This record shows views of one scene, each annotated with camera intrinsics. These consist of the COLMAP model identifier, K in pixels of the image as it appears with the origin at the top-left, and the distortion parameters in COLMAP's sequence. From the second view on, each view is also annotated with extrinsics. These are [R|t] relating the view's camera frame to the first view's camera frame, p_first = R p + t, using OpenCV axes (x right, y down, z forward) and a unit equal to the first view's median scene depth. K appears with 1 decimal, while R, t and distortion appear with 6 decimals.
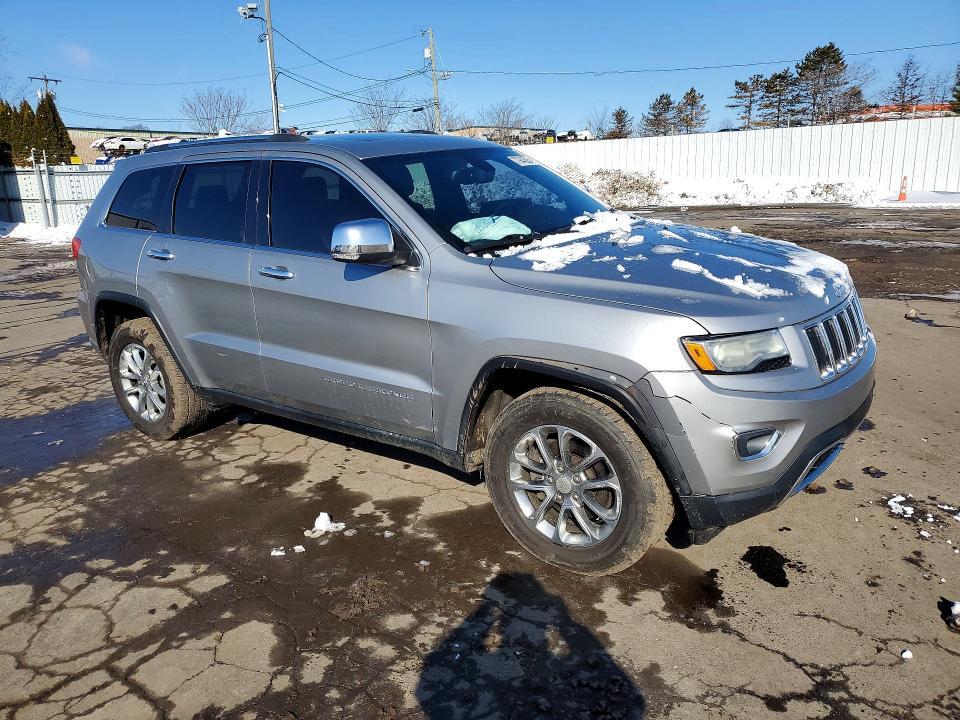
lens RADIAL K [[744.0, 0, 480.0], [0, 744.0, 360.0], [0, 0, 1]] dist [0.000647, 0.039825]
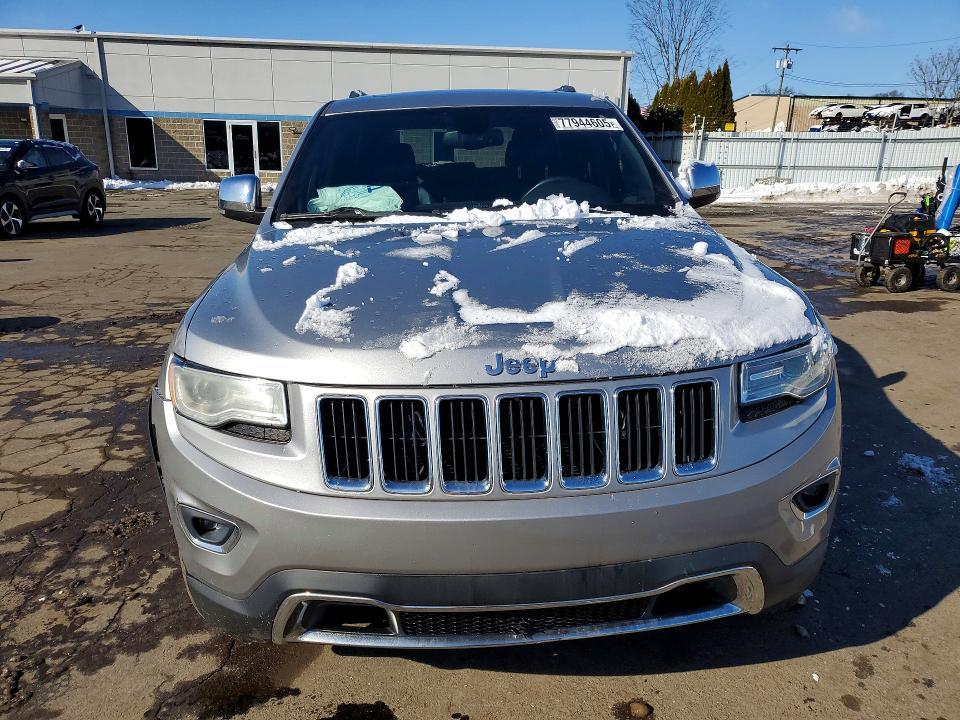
lens RADIAL K [[744.0, 0, 480.0], [0, 744.0, 360.0], [0, 0, 1]] dist [0.000647, 0.039825]
pose [[0.638042, 0.248668, -0.728743, 0.082118], [-0.220158, 0.965823, 0.136809, -0.015652], [0.737857, 0.073149, 0.670982, 0.058127]]
